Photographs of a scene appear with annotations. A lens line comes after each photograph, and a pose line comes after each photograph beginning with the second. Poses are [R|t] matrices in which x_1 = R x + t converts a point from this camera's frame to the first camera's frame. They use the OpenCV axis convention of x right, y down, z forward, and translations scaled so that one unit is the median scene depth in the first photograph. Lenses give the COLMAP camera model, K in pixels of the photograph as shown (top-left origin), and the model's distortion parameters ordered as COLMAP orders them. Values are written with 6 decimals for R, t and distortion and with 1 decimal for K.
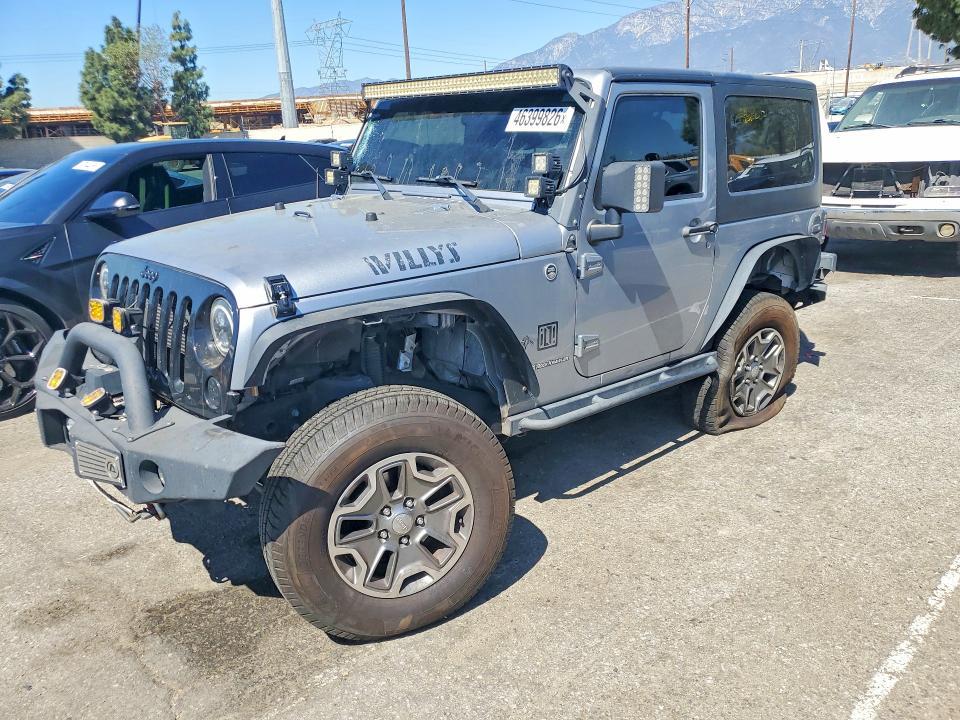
lens RADIAL K [[747.8, 0, 479.1], [0, 747.8, 370.5], [0, 0, 1]] dist [0.018173, 0.002408]
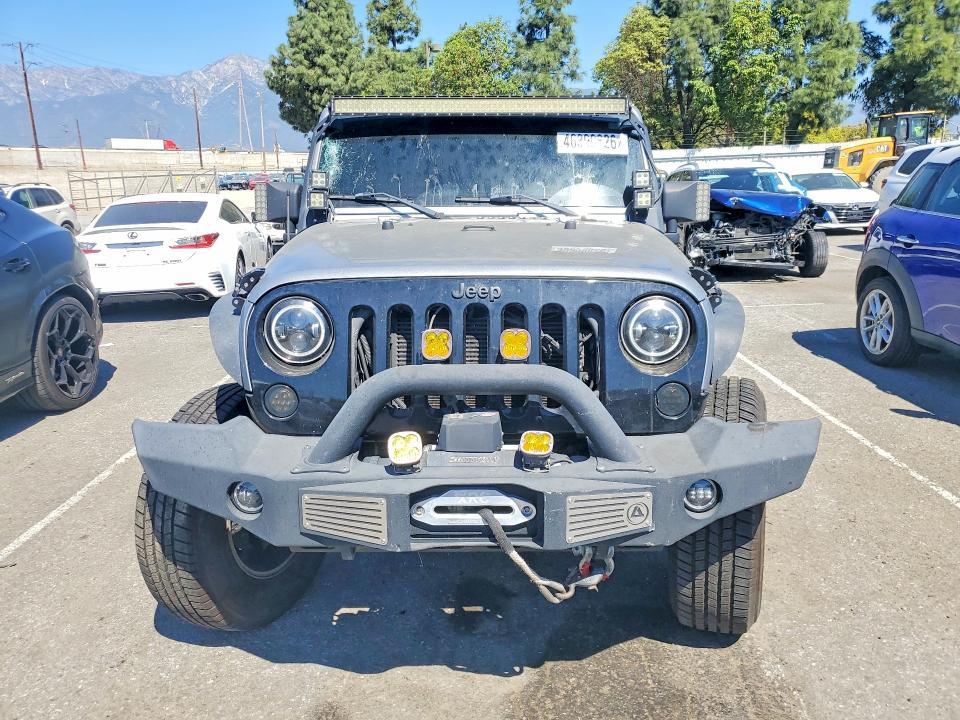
lens RADIAL K [[747.8, 0, 483.0], [0, 747.8, 356.2], [0, 0, 1]] dist [0.018173, 0.002408]
pose [[0.696931, -0.128392, 0.705551, -0.570102], [0.206111, 0.978194, -0.025588, -0.023419], [-0.686881, 0.163255, 0.708197, 0.257393]]
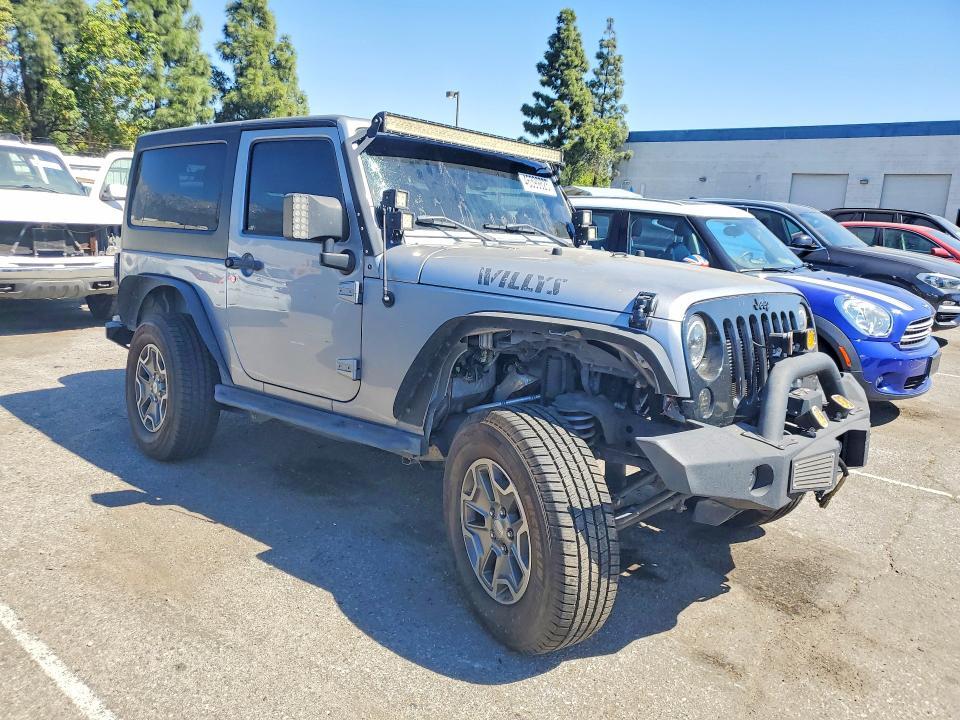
lens RADIAL K [[747.8, 0, 474.0], [0, 747.8, 361.5], [0, 0, 1]] dist [0.018173, 0.002408]
pose [[-0.076433, -0.151433, 0.985508, -0.851342], [0.252106, 0.953348, 0.166044, -0.191624], [-0.964676, 0.261144, -0.034690, 0.832202]]
